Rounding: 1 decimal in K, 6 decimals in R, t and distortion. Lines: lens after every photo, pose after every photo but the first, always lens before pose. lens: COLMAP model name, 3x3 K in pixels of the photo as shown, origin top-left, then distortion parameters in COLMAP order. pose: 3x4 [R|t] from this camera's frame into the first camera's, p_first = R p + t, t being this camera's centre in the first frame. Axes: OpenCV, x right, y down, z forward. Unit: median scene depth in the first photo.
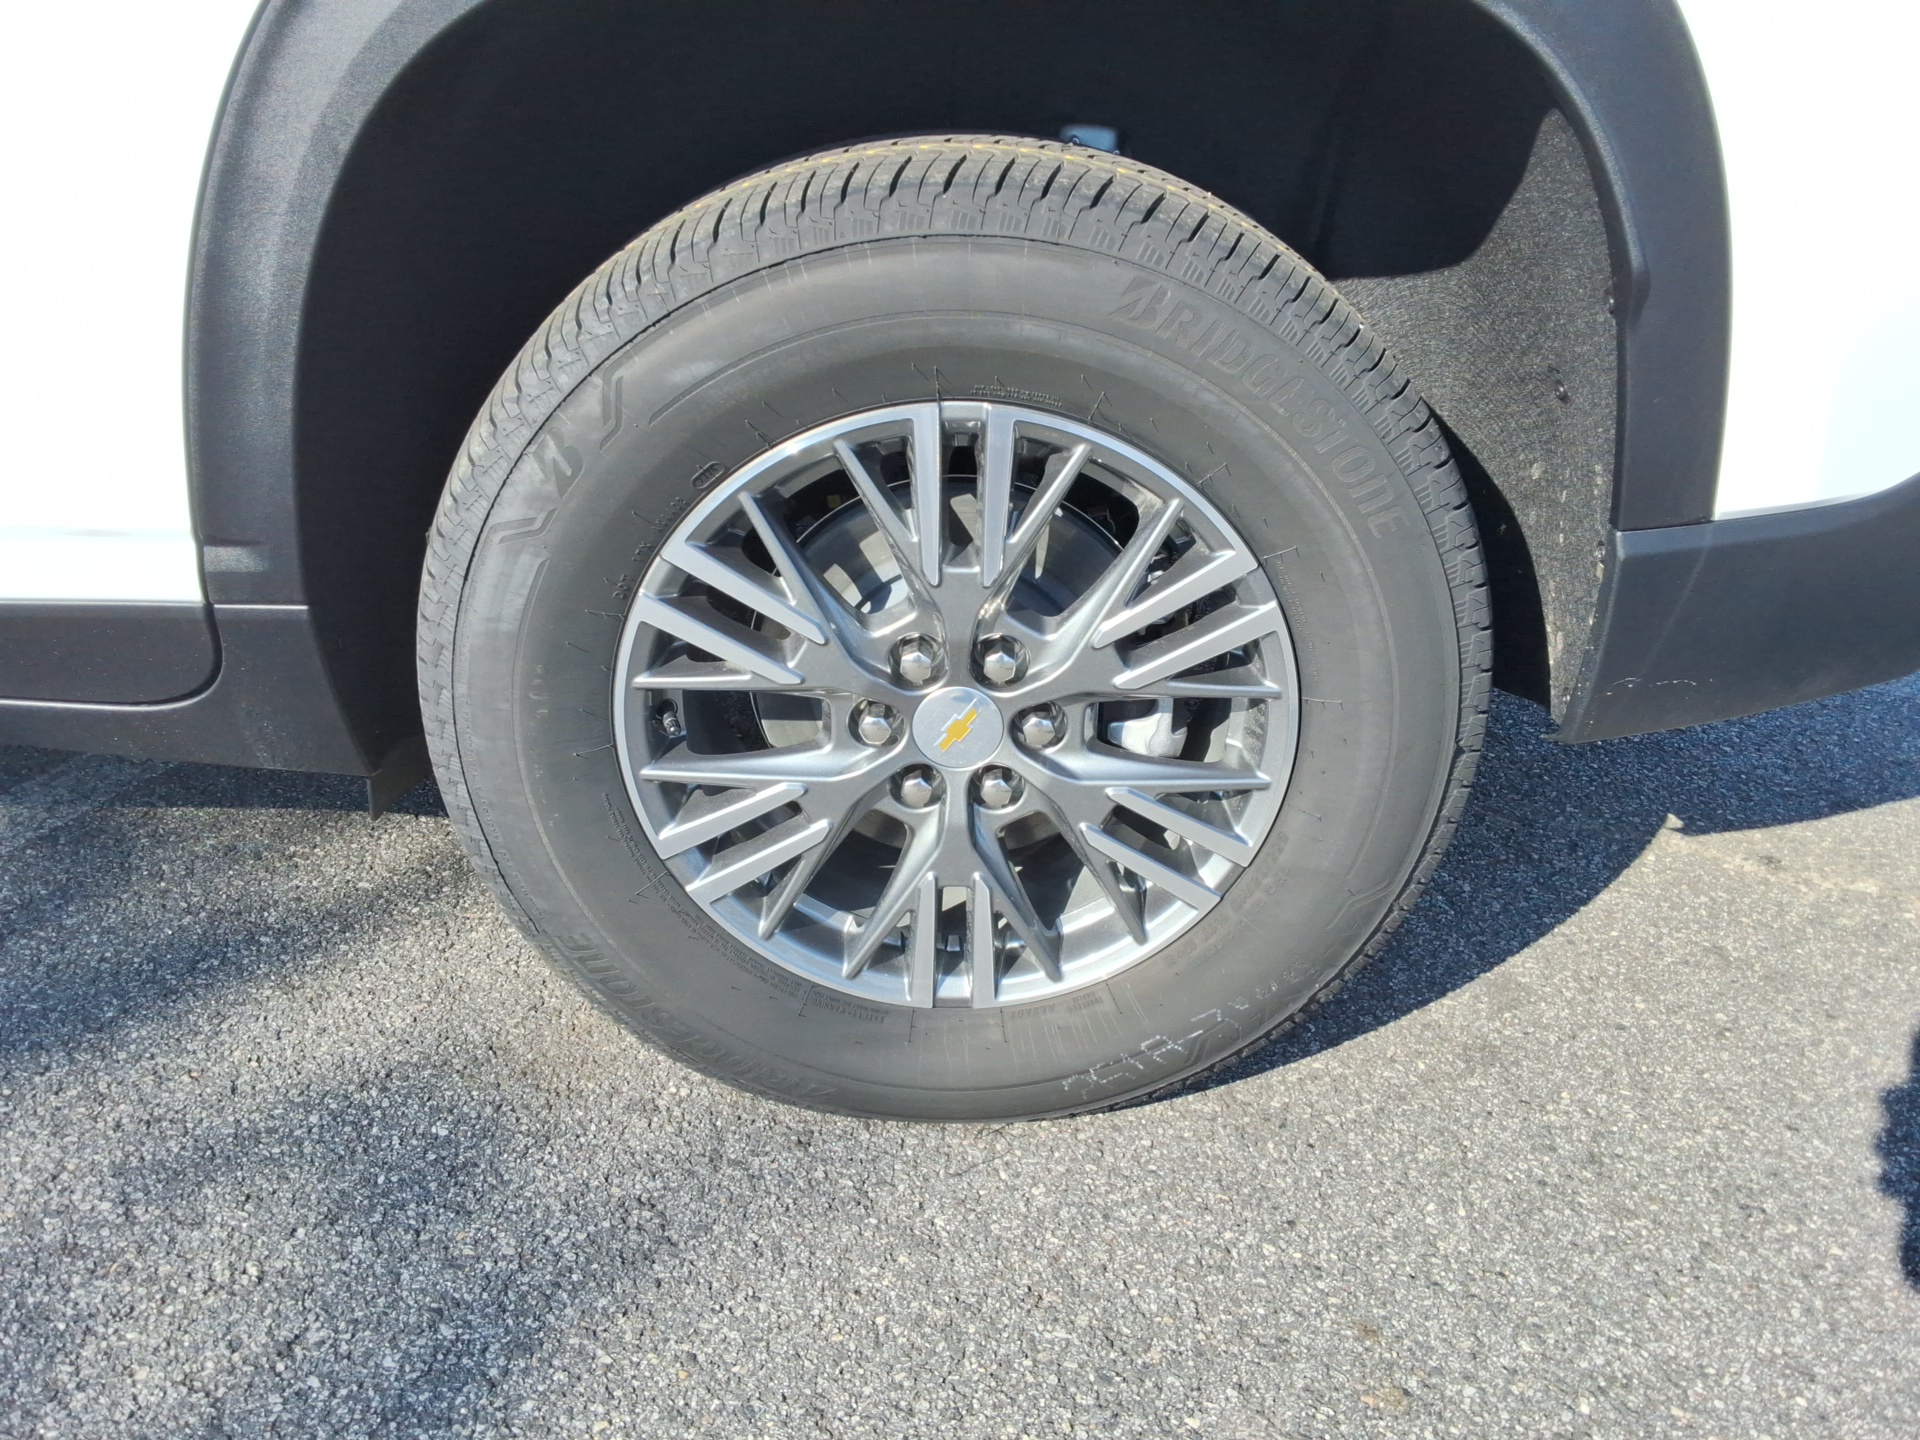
lens RADIAL K [[1547.3, 0, 964.0], [0, 1547.3, 715.5], [0, 0, 1]] dist [0.088831, -0.125070]
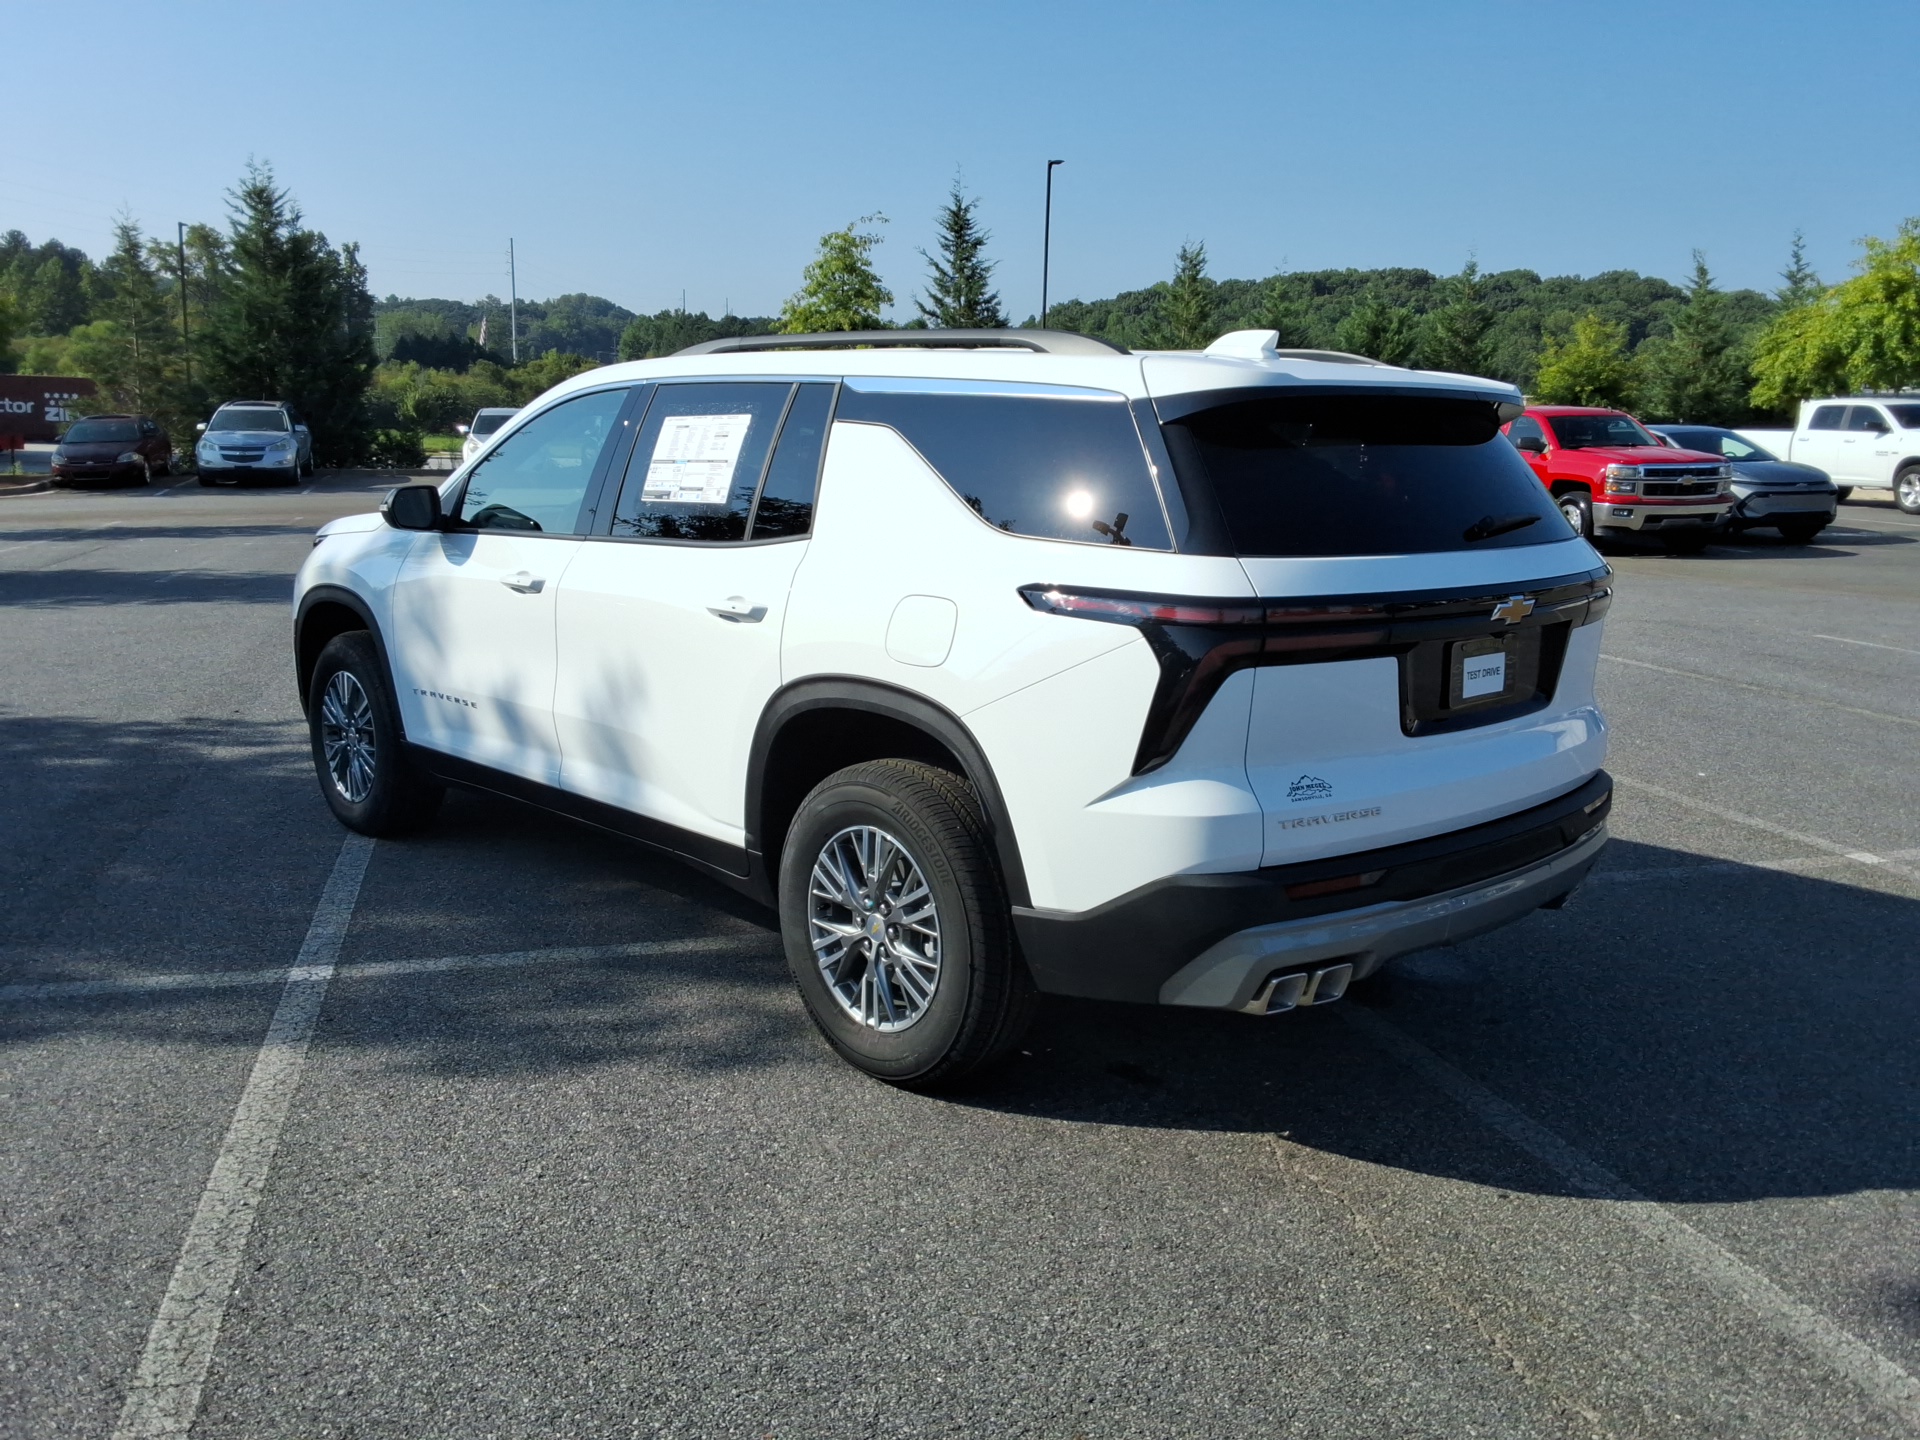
lens RADIAL K [[1547.3, 0, 992.7], [0, 1547.3, 717.6], [0, 0, 1]] dist [0.088831, -0.125070]
pose [[0.681670, 0.110186, -0.723316, 2.455207], [-0.345409, 0.919960, -0.185380, 0.120743], [0.644996, 0.376207, 0.665168, -1.160590]]
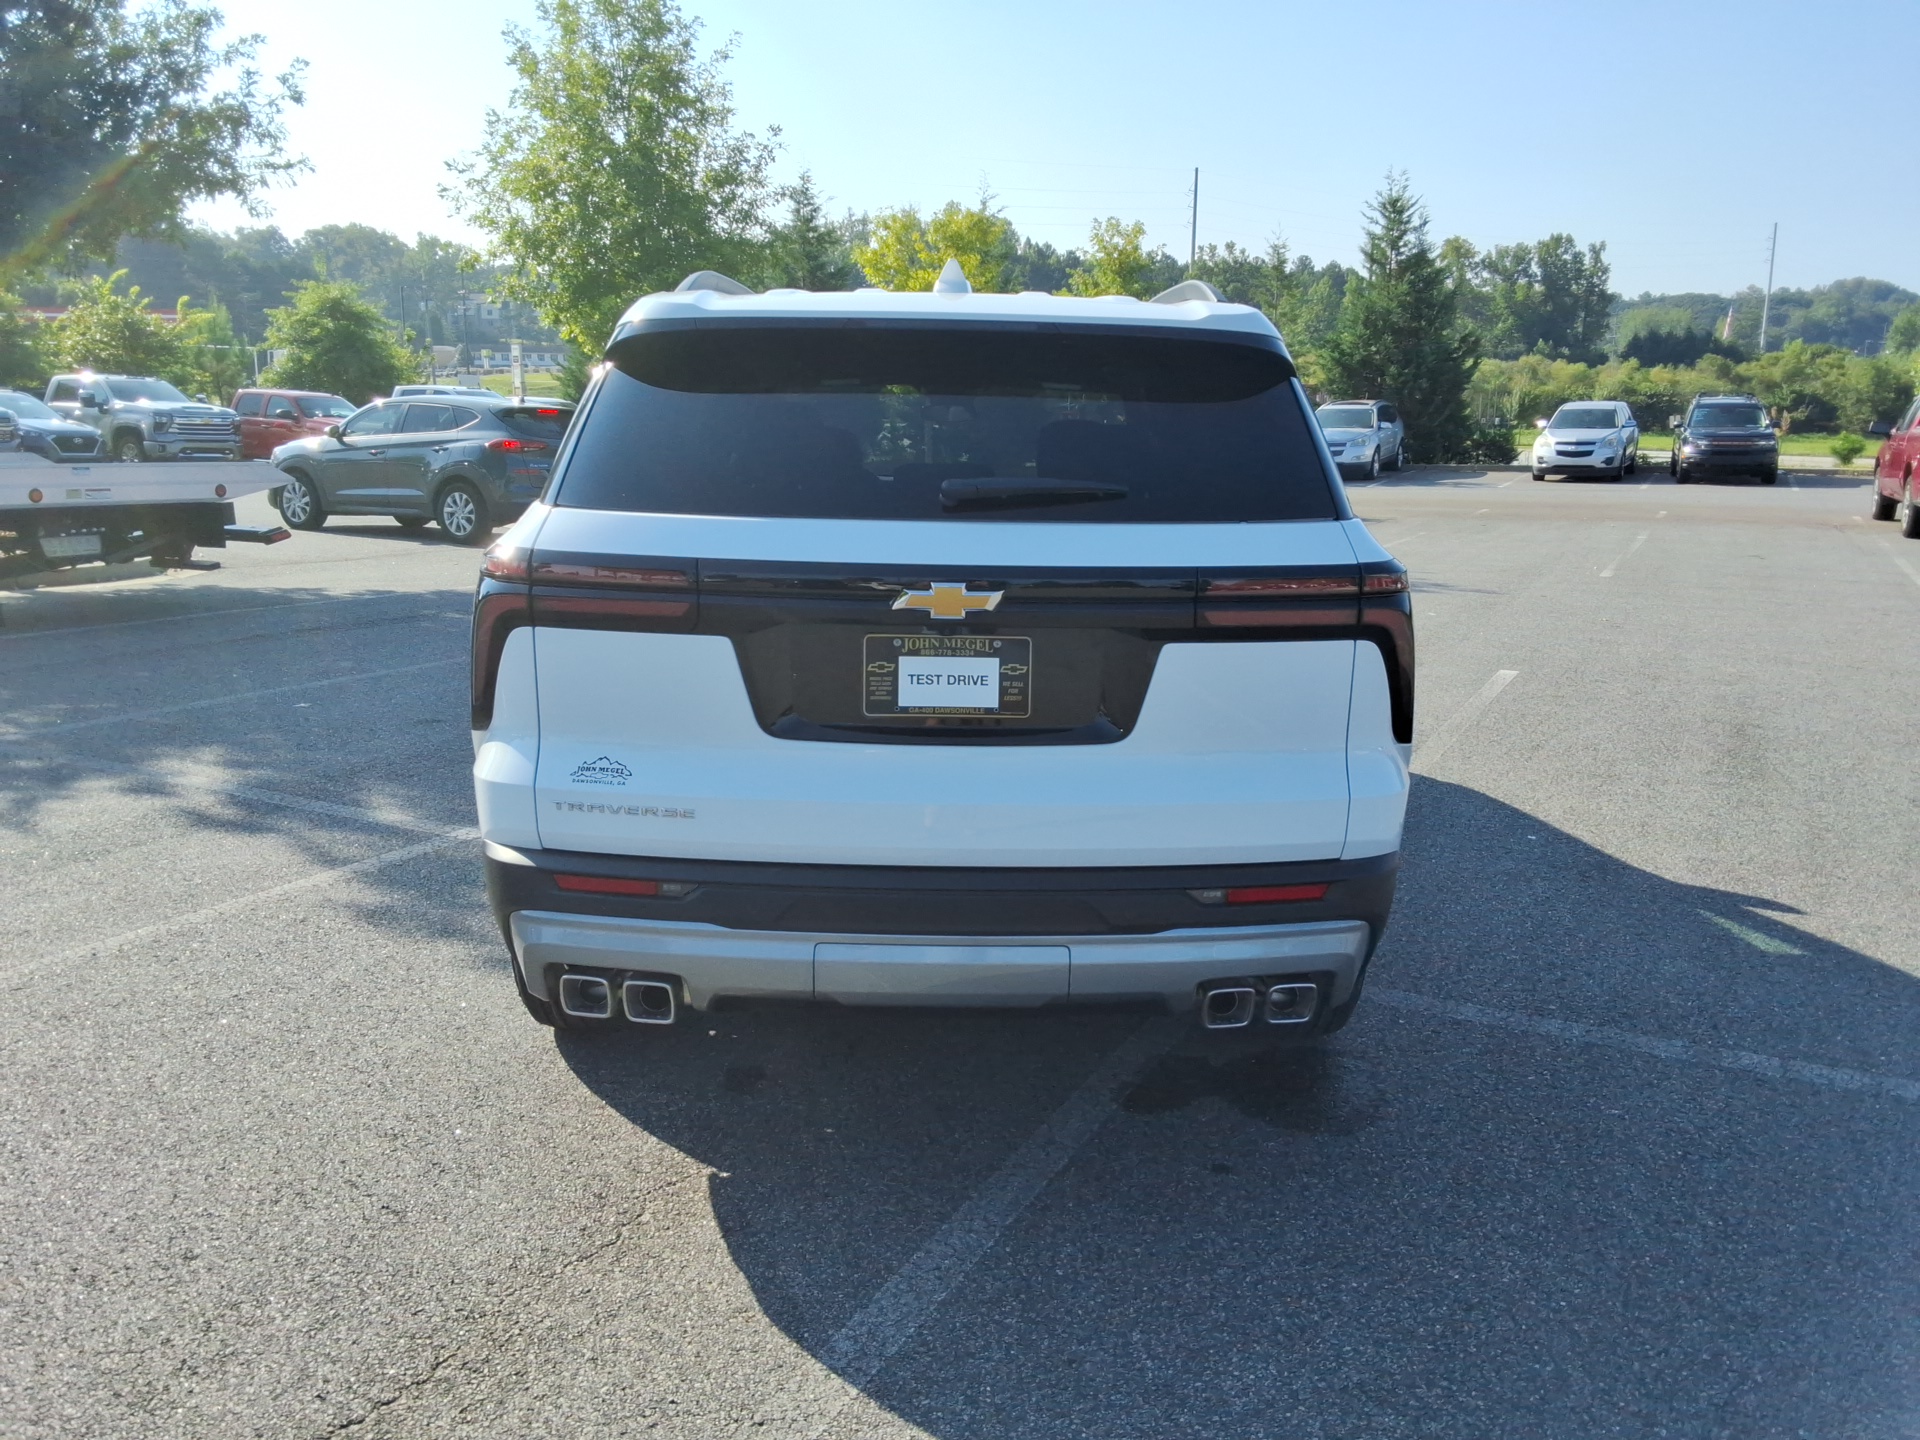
lens RADIAL K [[1547.3, 0, 963.8], [0, 1547.3, 724.6], [0, 0, 1]] dist [0.088831, -0.125070]
pose [[-0.001601, 0.163875, -0.986480, 3.252468], [-0.492460, 0.858440, 0.143404, -1.158005], [0.870334, 0.486031, 0.079327, 1.339384]]
